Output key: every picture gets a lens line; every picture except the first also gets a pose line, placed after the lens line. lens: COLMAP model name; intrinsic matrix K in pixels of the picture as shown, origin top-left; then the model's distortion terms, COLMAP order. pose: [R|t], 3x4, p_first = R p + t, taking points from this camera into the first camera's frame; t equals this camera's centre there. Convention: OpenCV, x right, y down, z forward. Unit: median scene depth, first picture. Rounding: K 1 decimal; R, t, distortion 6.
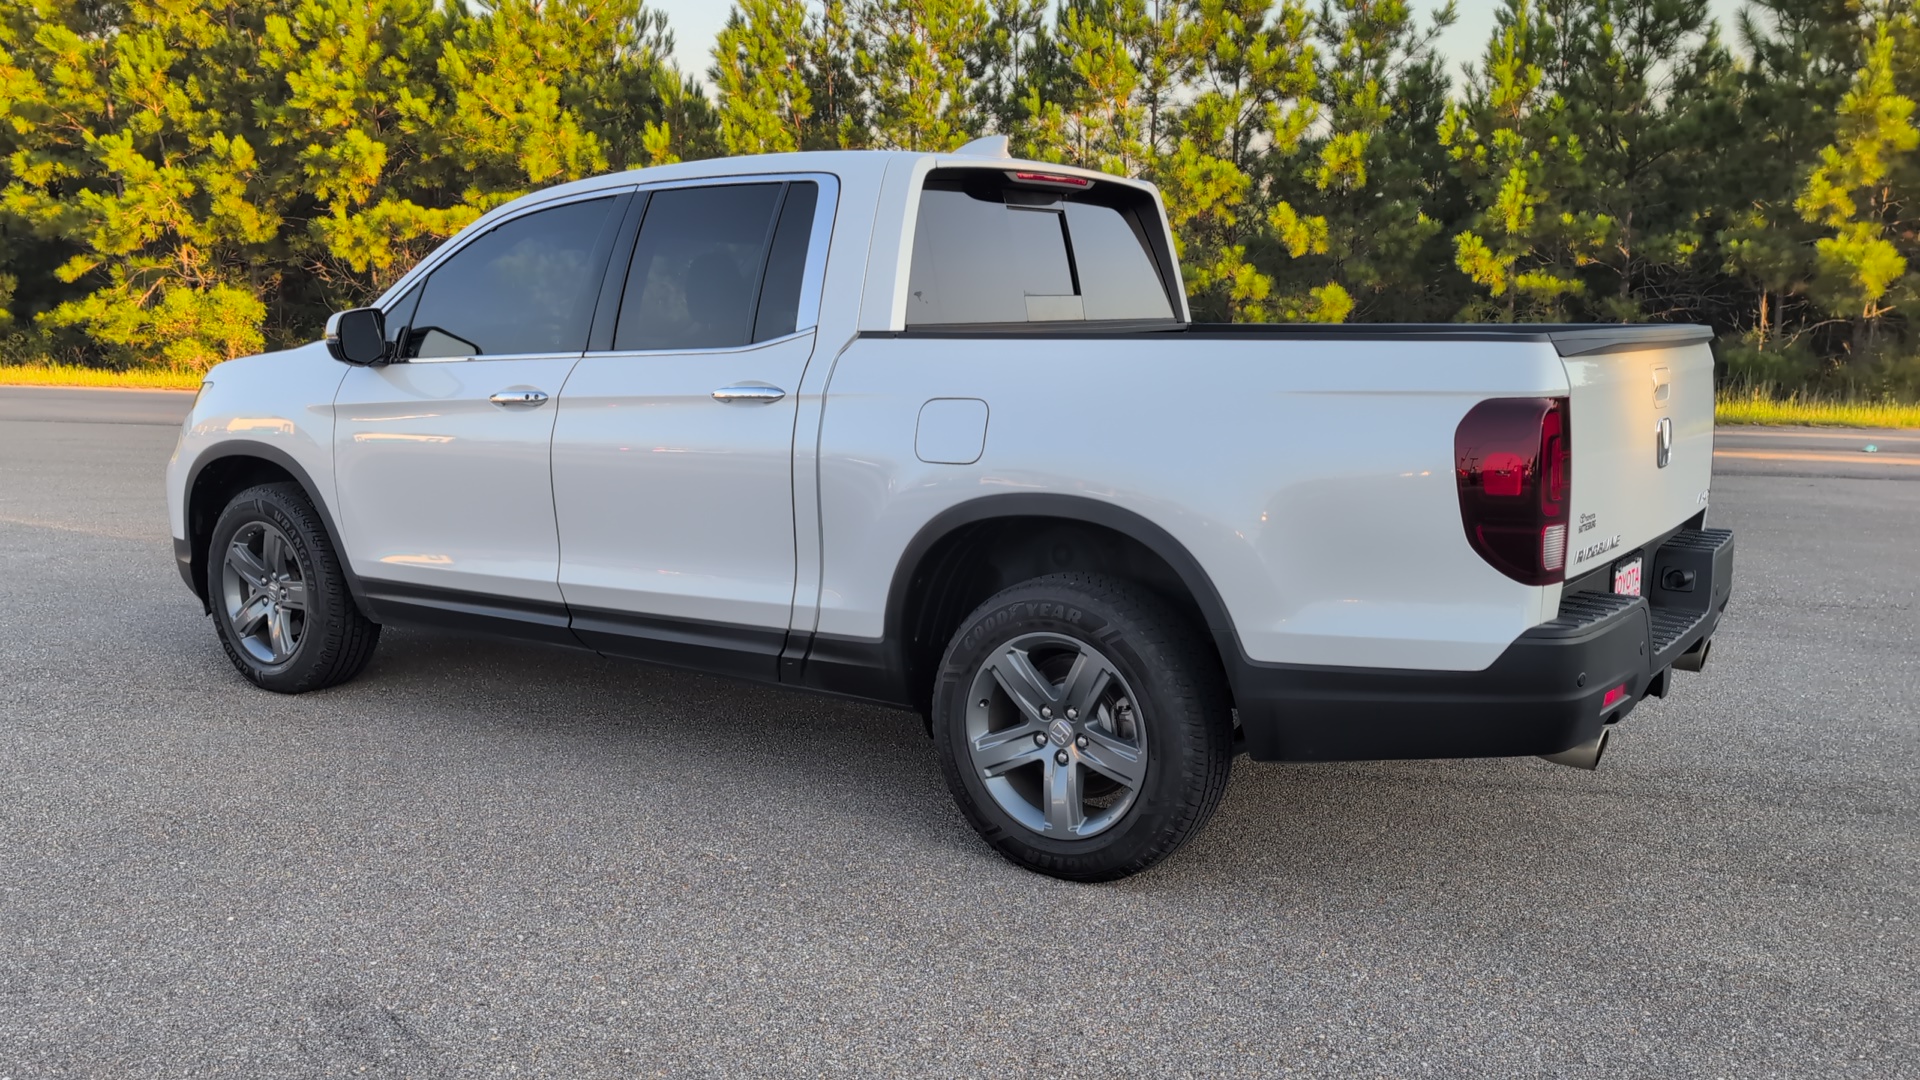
lens RADIAL K [[1555.1, 0, 940.9], [0, 1555.1, 532.3], [0, 0, 1]] dist [0.015351, 0.005983]
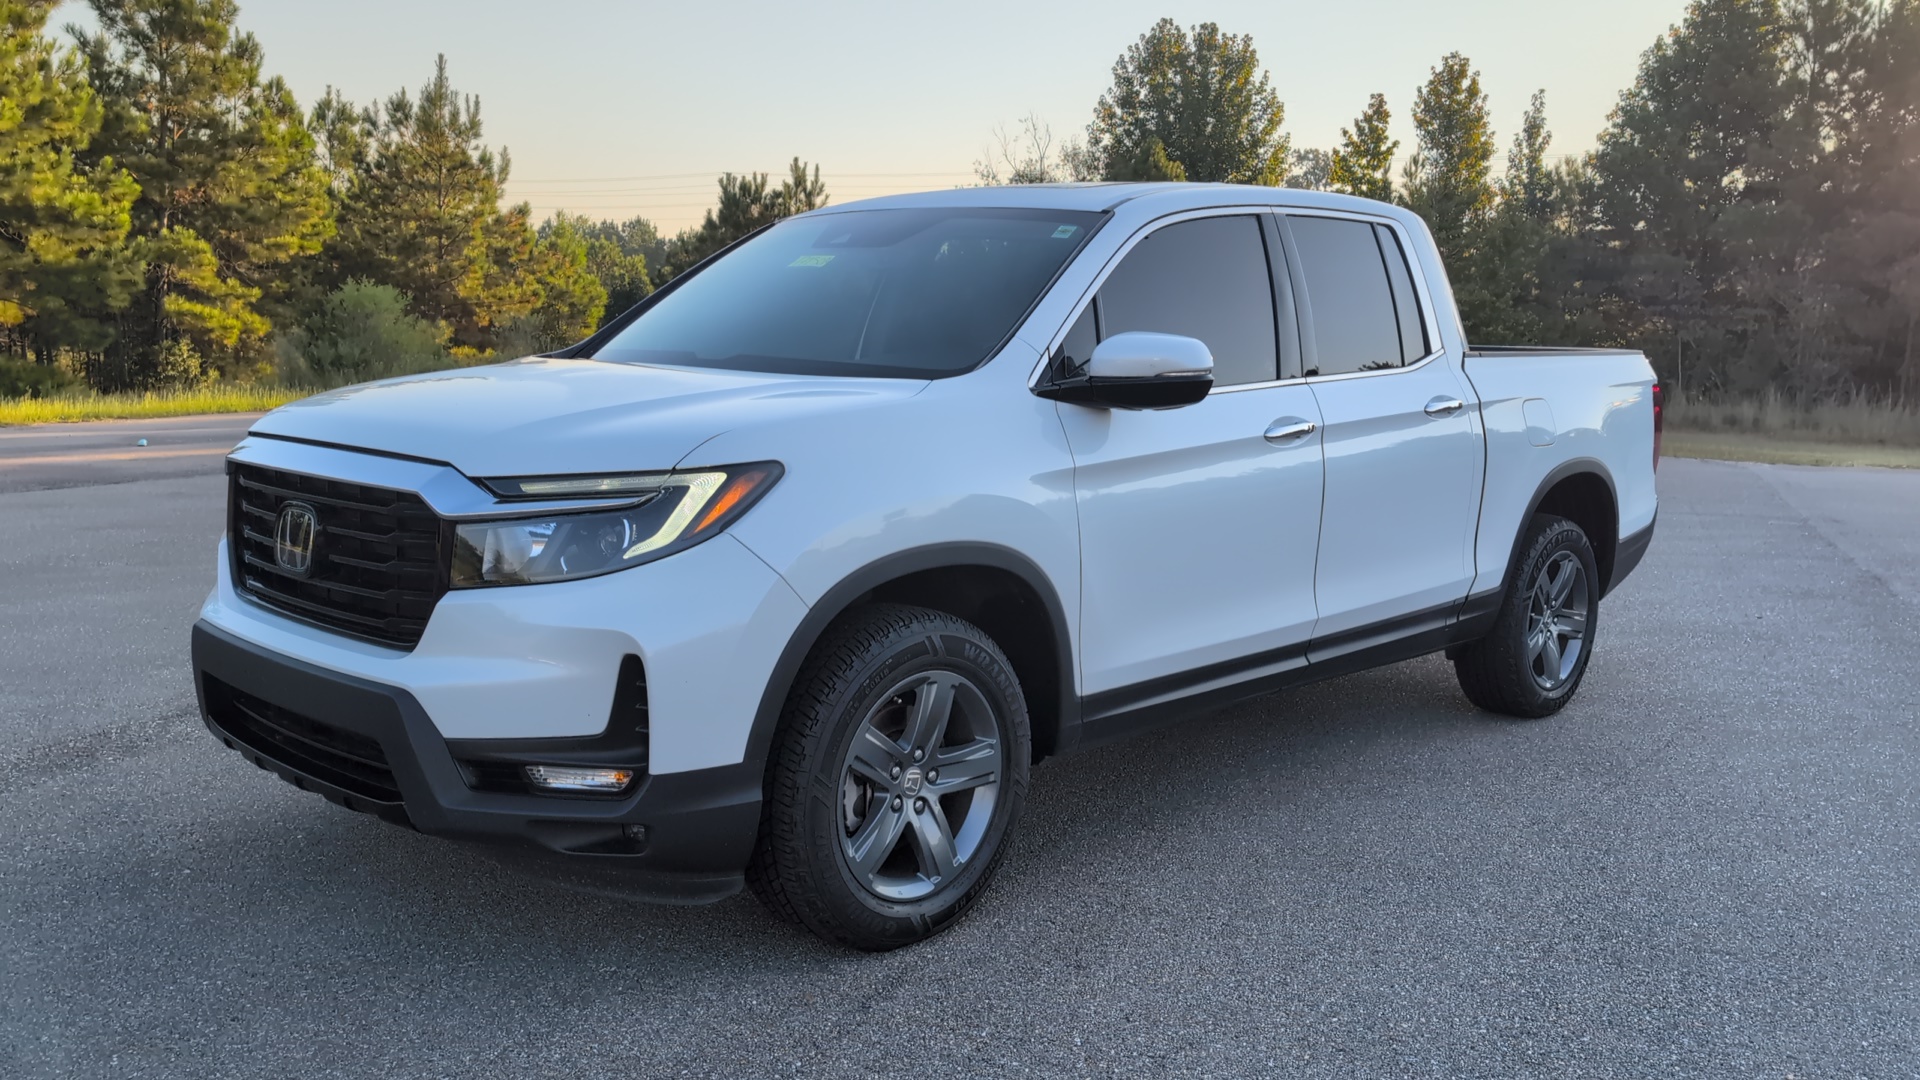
lens RADIAL K [[1564.1, 0, 960.0], [0, 1564.1, 540.0], [0, 0, 1]] dist [-0.015997, 0.006014]
pose [[0.177866, -0.126259, 0.975921, -0.124943], [0.112858, 0.987808, 0.107228, -0.014731], [-0.977562, 0.091069, 0.189947, 0.105236]]
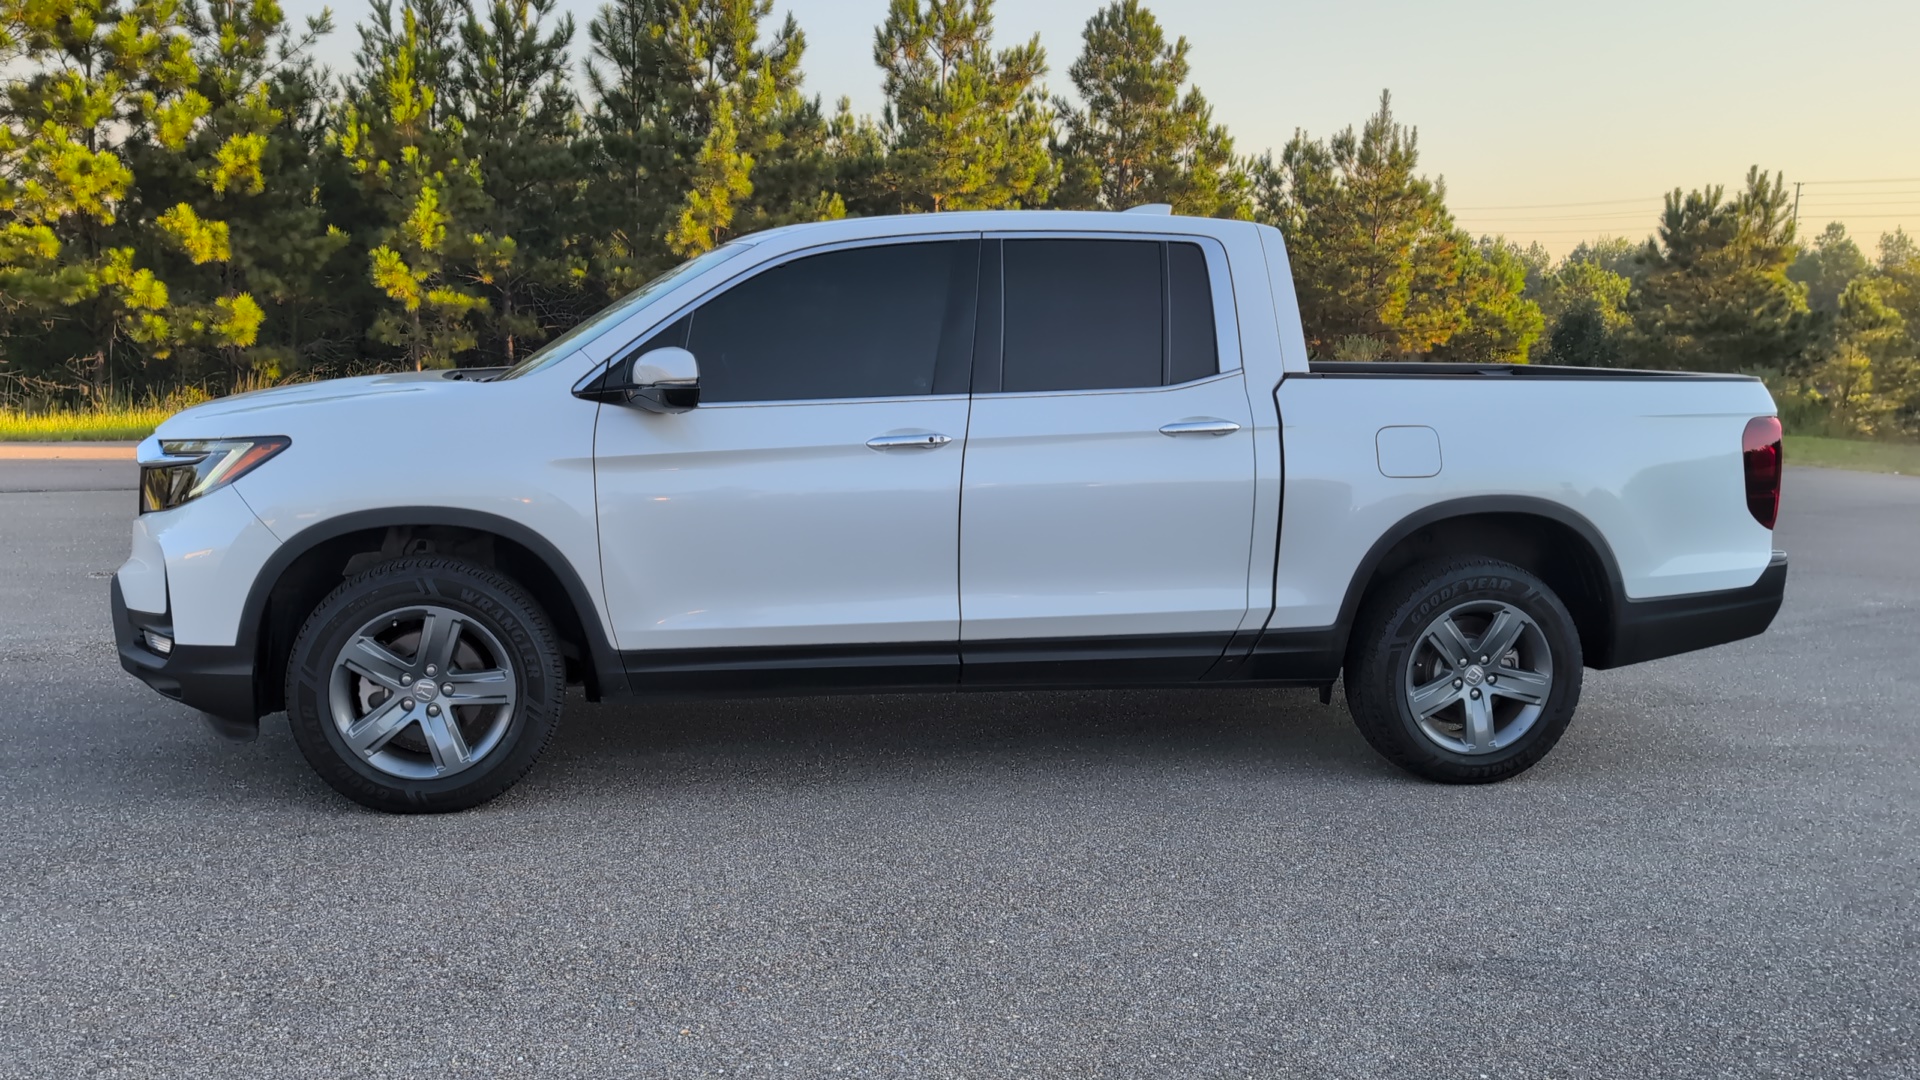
lens RADIAL K [[1564.1, 0, 960.0], [0, 1564.1, 540.0], [0, 0, 1]] dist [-0.015997, 0.006014]
pose [[0.724111, -0.075952, 0.685489, -0.095200], [0.077802, 0.996569, 0.028235, -0.004873], [-0.685281, 0.032887, 0.727535, 0.026836]]
